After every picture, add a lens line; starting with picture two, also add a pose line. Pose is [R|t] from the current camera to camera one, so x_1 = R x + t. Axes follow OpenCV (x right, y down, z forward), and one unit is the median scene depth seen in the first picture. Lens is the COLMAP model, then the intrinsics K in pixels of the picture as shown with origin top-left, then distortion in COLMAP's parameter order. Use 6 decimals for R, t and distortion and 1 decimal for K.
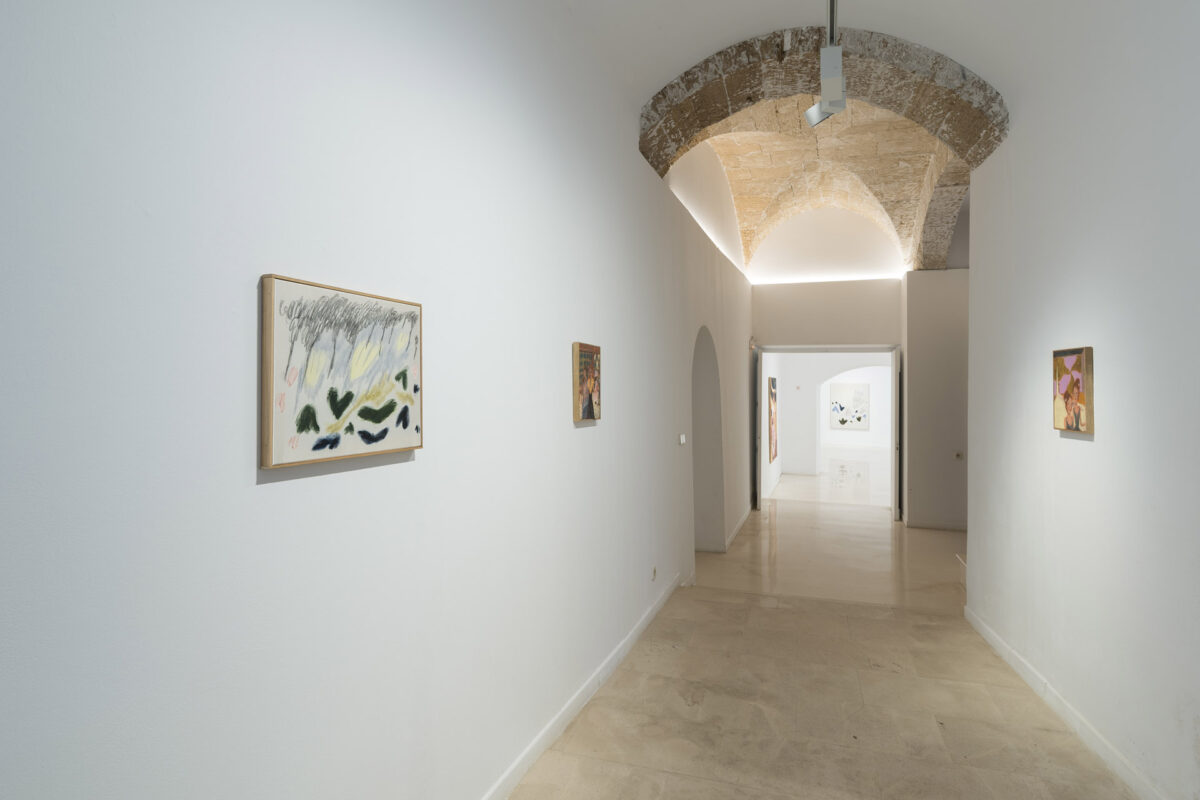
lens RADIAL K [[625.4, 0, 598.0], [0, 625.4, 372.9], [0, 0, 1]] dist [-0.003468, -0.000120]
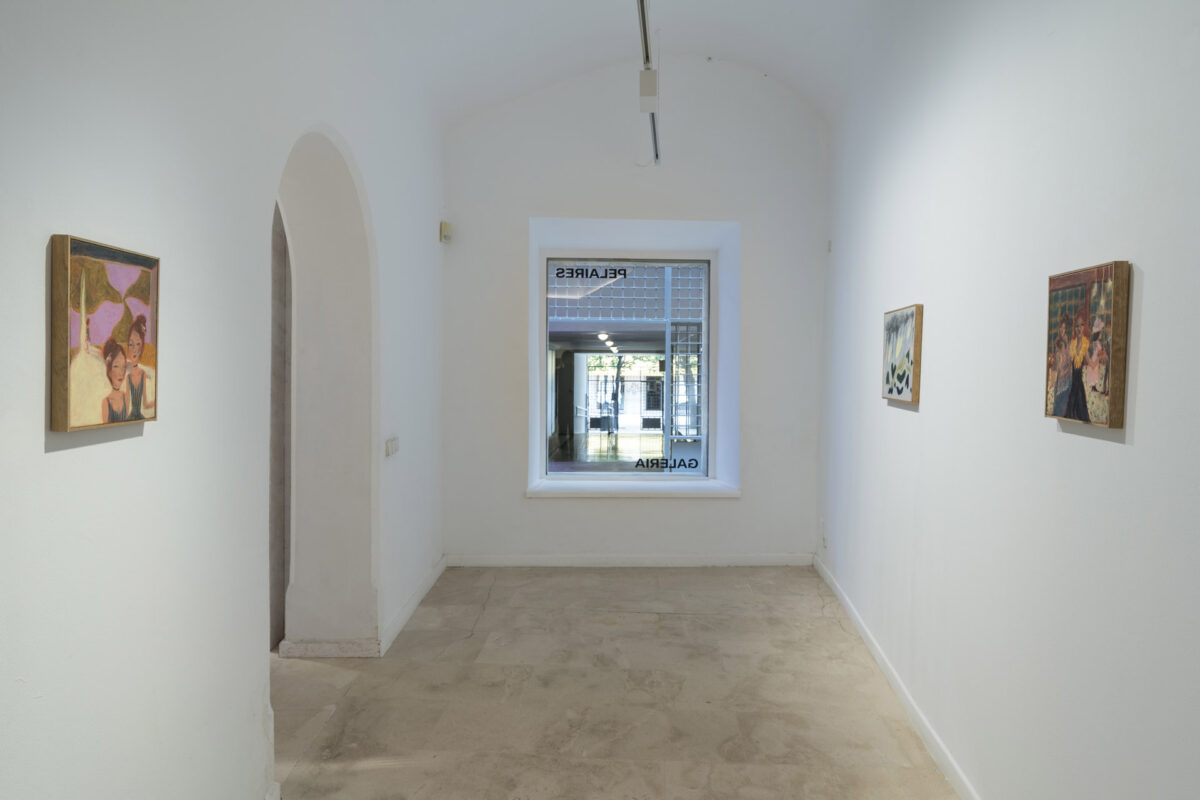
lens RADIAL K [[759.4, 0, 599.6], [0, 759.4, 400.7], [0, 0, 1]] dist [0.000334, 0.000061]
pose [[-0.971254, -0.011111, -0.237787, 0.498279], [-0.016557, 0.999644, 0.020920, 0.052708], [0.237469, 0.024255, -0.971092, 1.507355]]
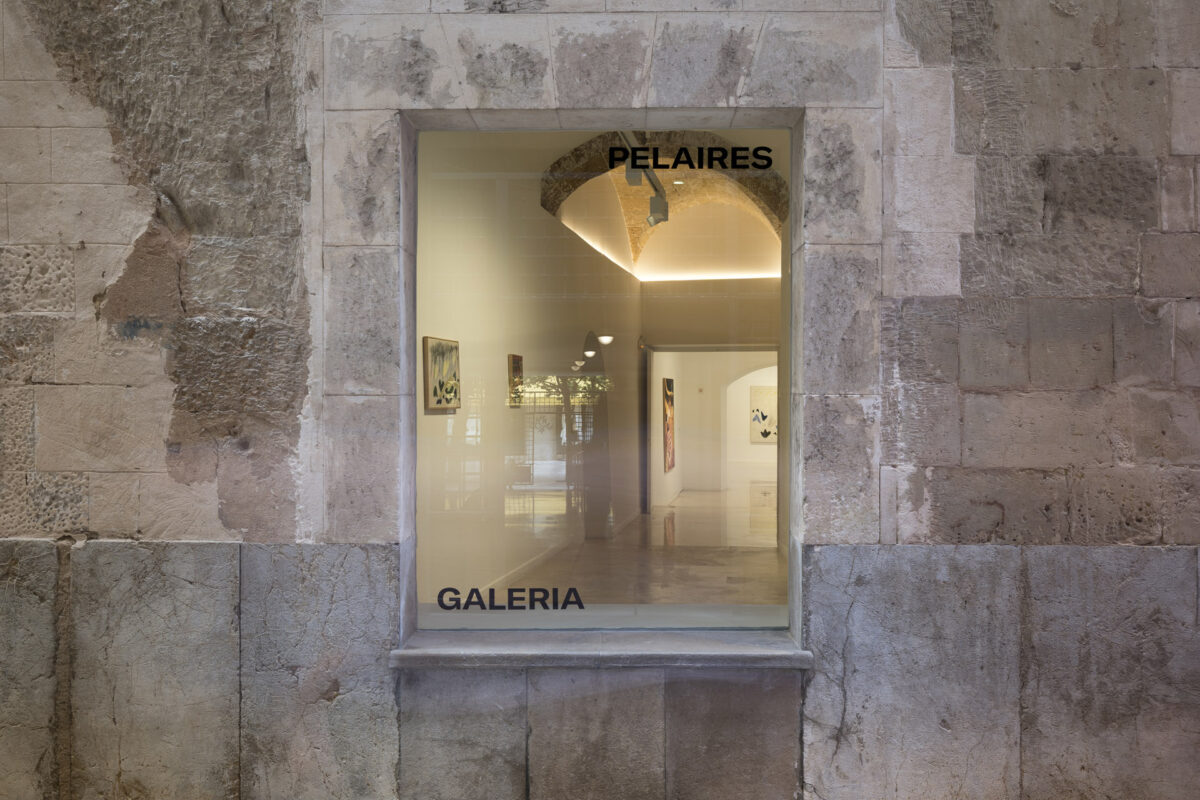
lens RADIAL K [[1004.4, 0, 599.4], [0, 1004.4, 397.1], [0, 0, 1]] dist [0.001388, 0.000037]
pose [[0.985271, -0.013141, 0.170493, -0.235919], [0.009634, 0.999725, 0.021382, 0.007261], [-0.170727, -0.019424, 0.985127, -1.479009]]
